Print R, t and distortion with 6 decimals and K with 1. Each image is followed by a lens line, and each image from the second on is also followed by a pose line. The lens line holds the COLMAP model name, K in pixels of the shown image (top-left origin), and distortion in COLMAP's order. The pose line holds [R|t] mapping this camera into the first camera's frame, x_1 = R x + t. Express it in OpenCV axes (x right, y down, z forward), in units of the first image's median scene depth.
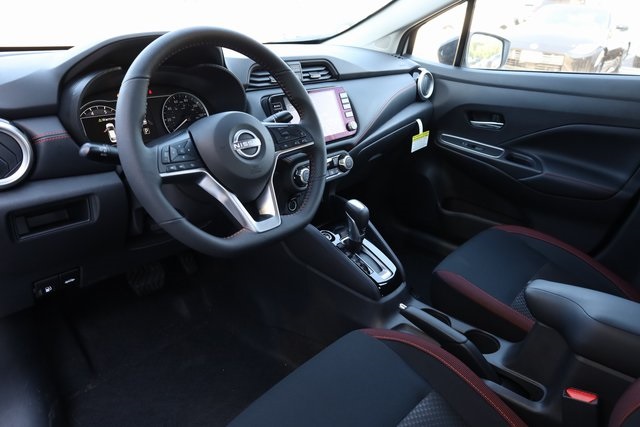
lens RADIAL K [[447.2, 0, 320.0], [0, 447.2, 213.5], [0, 0, 1]] dist [-0.008921, -0.002753]
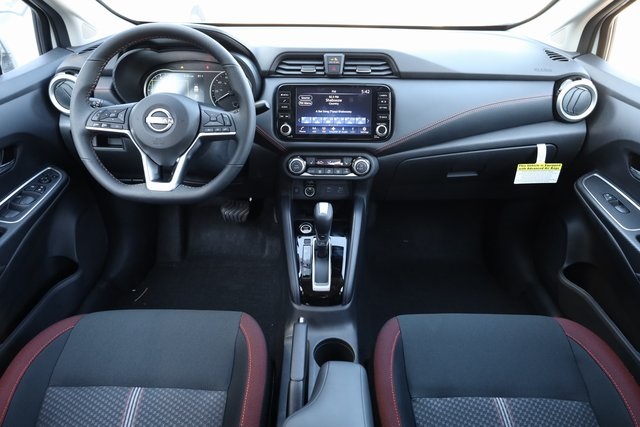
lens RADIAL K [[447.2, 0, 320.0], [0, 447.2, 213.5], [0, 0, 1]] dist [-0.008921, -0.002753]
pose [[0.646775, 0.348307, -0.678502, 0.532330], [-0.292378, 0.934894, 0.201218, -0.145933], [0.704413, 0.068236, 0.706503, 0.220292]]
